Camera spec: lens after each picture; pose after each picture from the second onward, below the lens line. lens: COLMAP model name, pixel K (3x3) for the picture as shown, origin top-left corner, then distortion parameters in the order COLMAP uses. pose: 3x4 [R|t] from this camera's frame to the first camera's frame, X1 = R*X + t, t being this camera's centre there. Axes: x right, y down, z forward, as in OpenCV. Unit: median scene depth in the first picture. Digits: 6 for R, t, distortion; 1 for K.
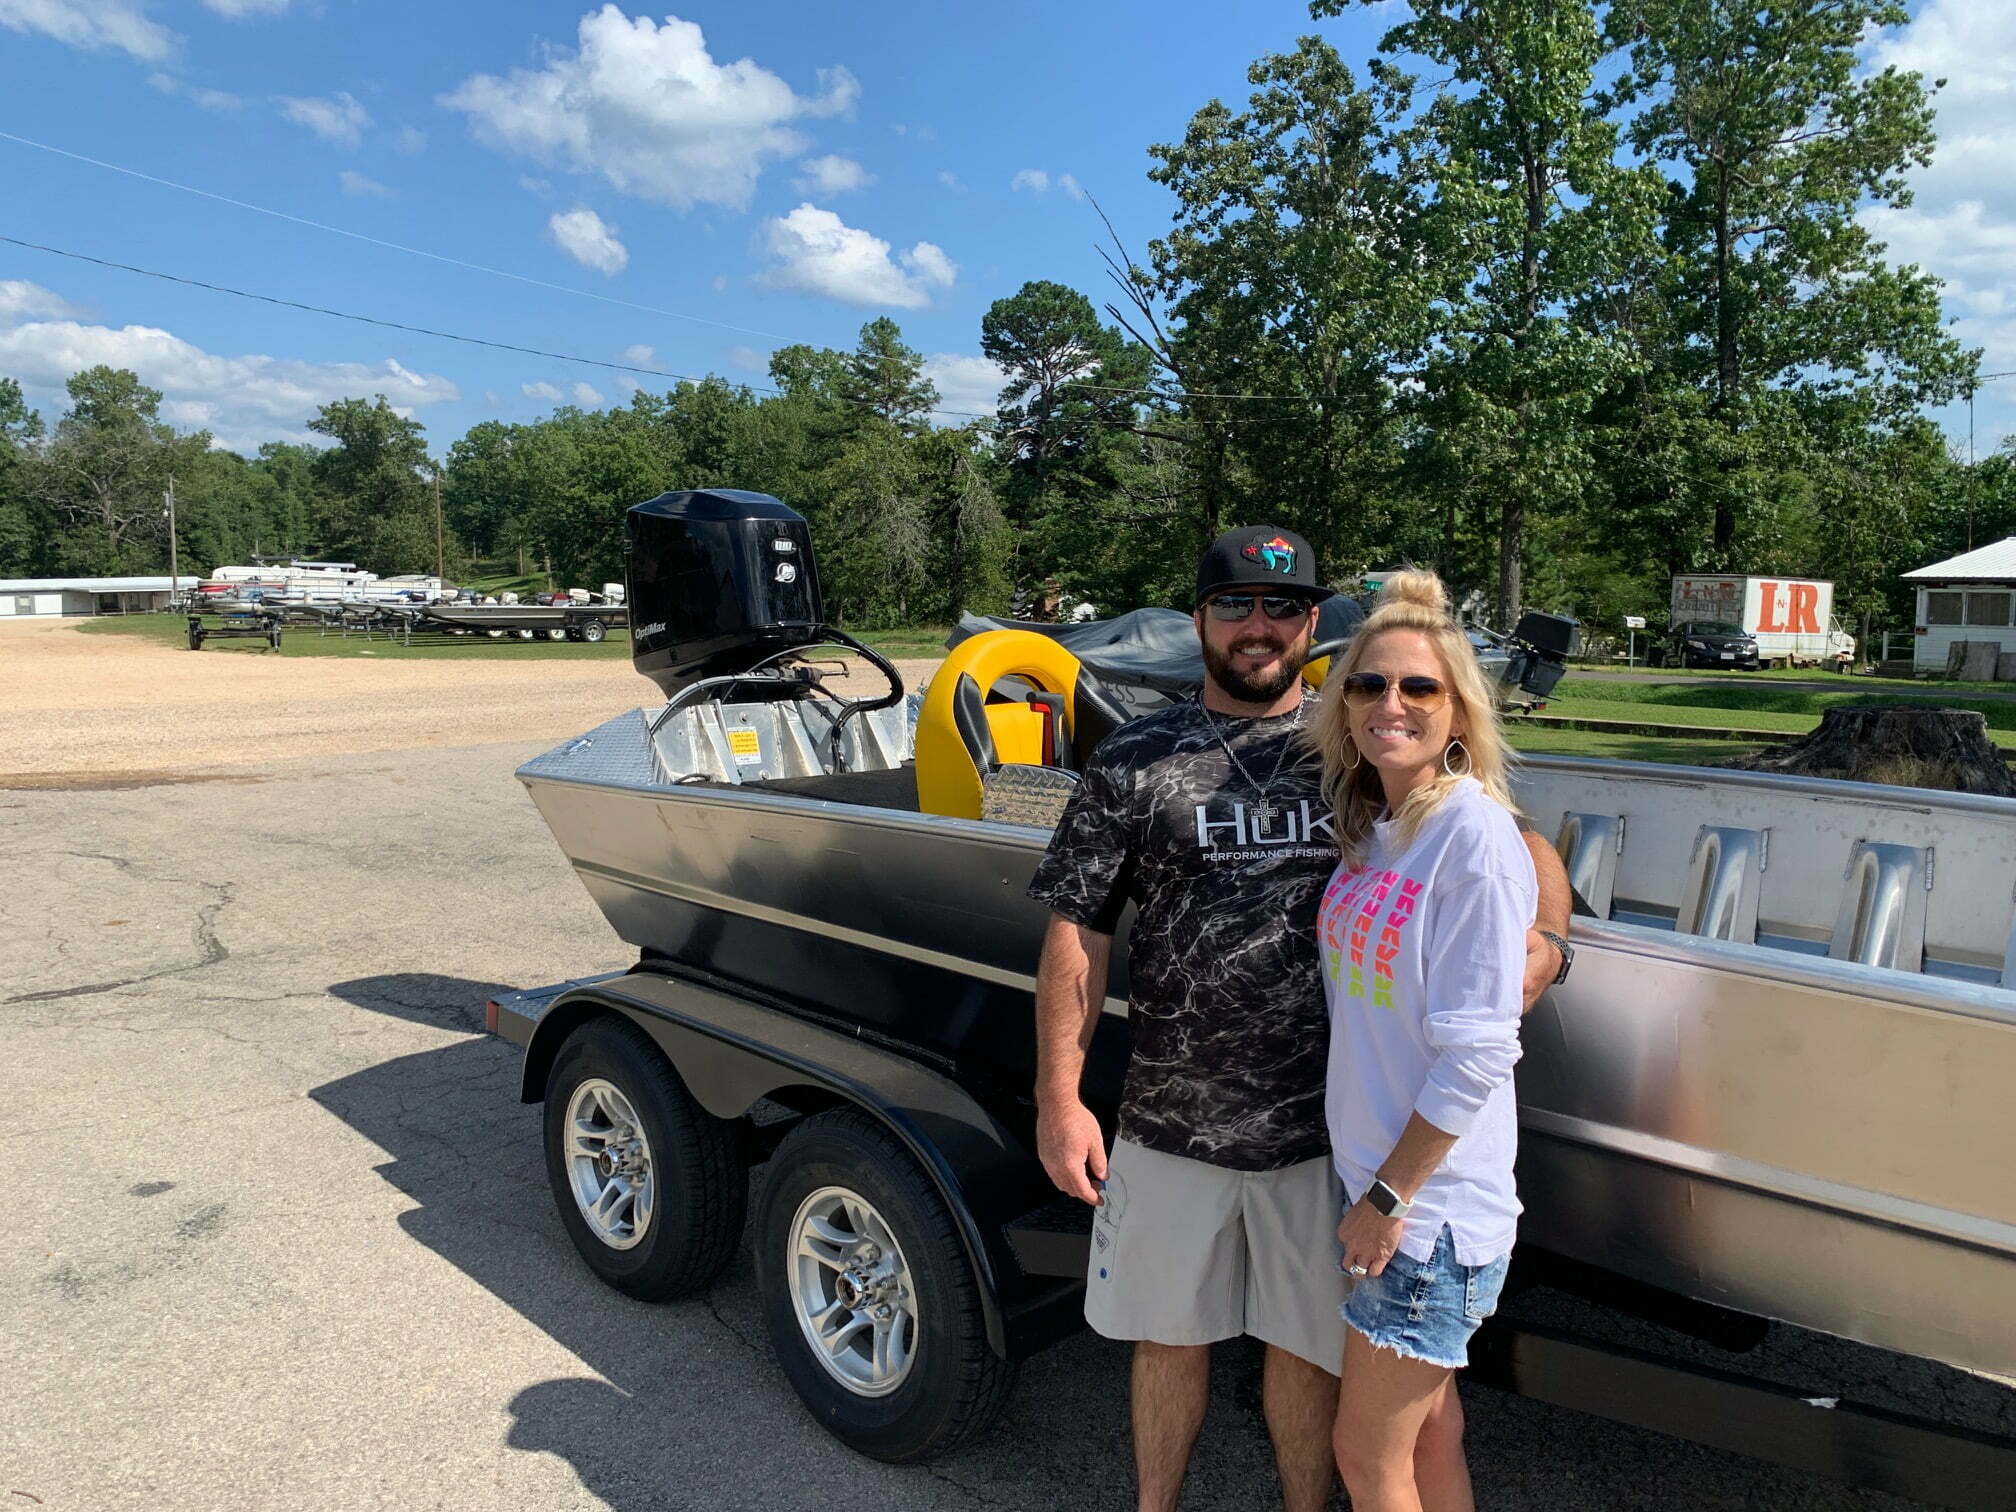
lens RADIAL K [[1529.5, 0, 1008.0], [0, 1529.5, 756.0], [0, 0, 1]] dist [0.041513, -0.090549]
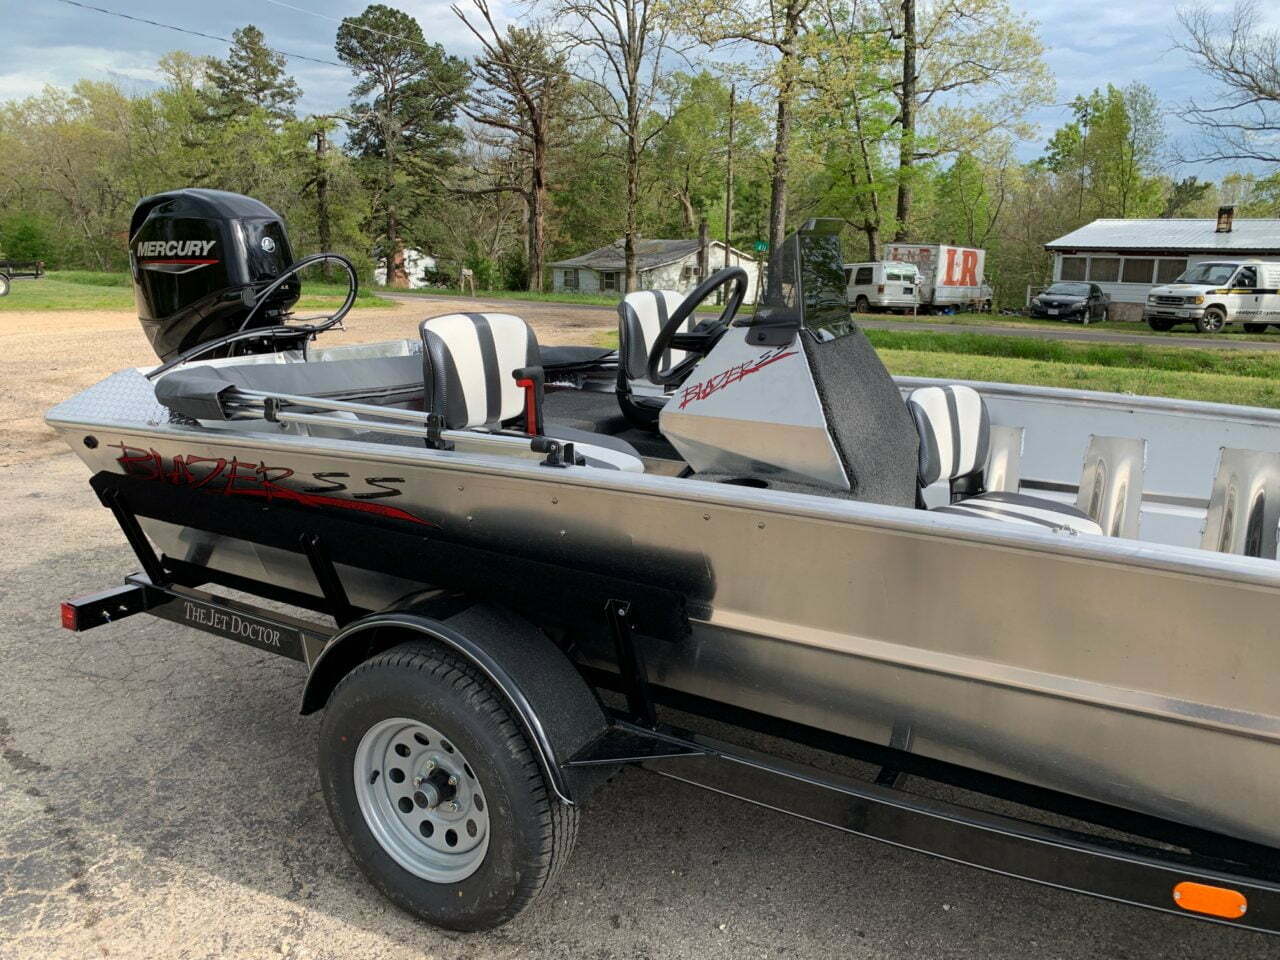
lens RADIAL K [[971.1, 0, 640.0], [0, 971.1, 480.0], [0, 0, 1]] dist [0.041513, -0.090549]
pose [[0.959015, -0.041785, 0.280256, -0.016641], [0.007995, 0.992664, 0.120643, -0.007238], [-0.283241, -0.113458, 0.952314, 0.109218]]
